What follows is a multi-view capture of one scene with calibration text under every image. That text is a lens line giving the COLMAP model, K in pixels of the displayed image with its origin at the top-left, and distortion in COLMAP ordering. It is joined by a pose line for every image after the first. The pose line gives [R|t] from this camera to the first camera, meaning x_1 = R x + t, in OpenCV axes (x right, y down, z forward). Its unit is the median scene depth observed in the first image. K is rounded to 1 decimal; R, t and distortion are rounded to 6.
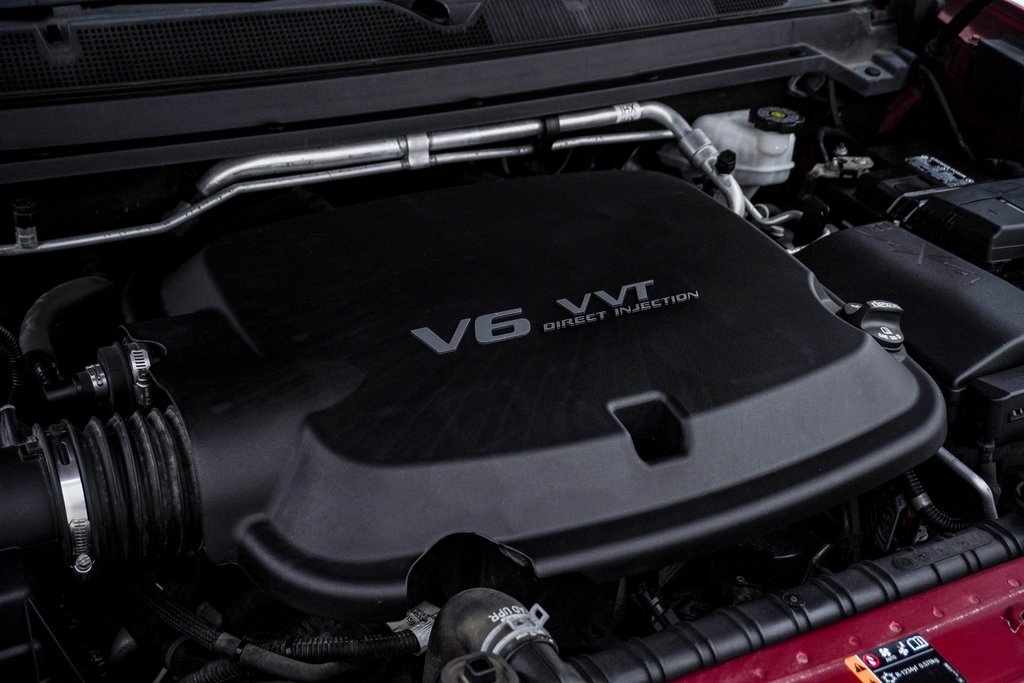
lens RADIAL K [[1421.9, 0, 512.0], [0, 1421.9, 341.5], [0, 0, 1]] dist [0.016390, -0.013975]
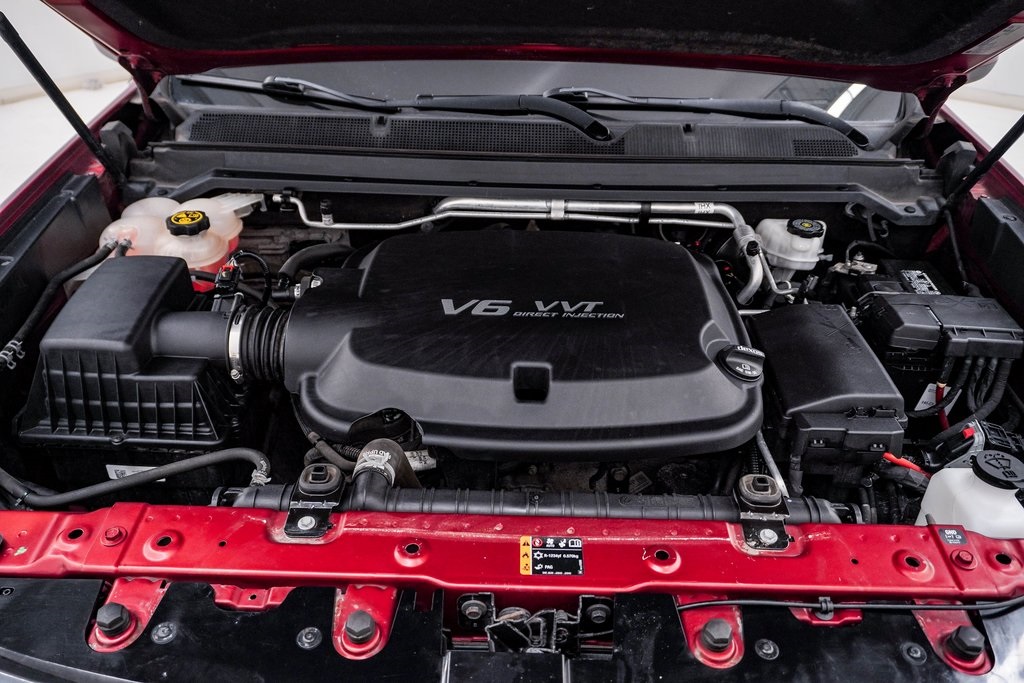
lens RADIAL K [[825.4, 0, 512.0], [0, 825.4, 341.5], [0, 0, 1]] dist [-0.038651, 0.006281]
pose [[0.866382, 0.220212, -0.448206, 0.369776], [-0.211847, 0.974832, 0.069453, -0.035819], [0.452220, 0.034778, 0.891228, 0.089428]]
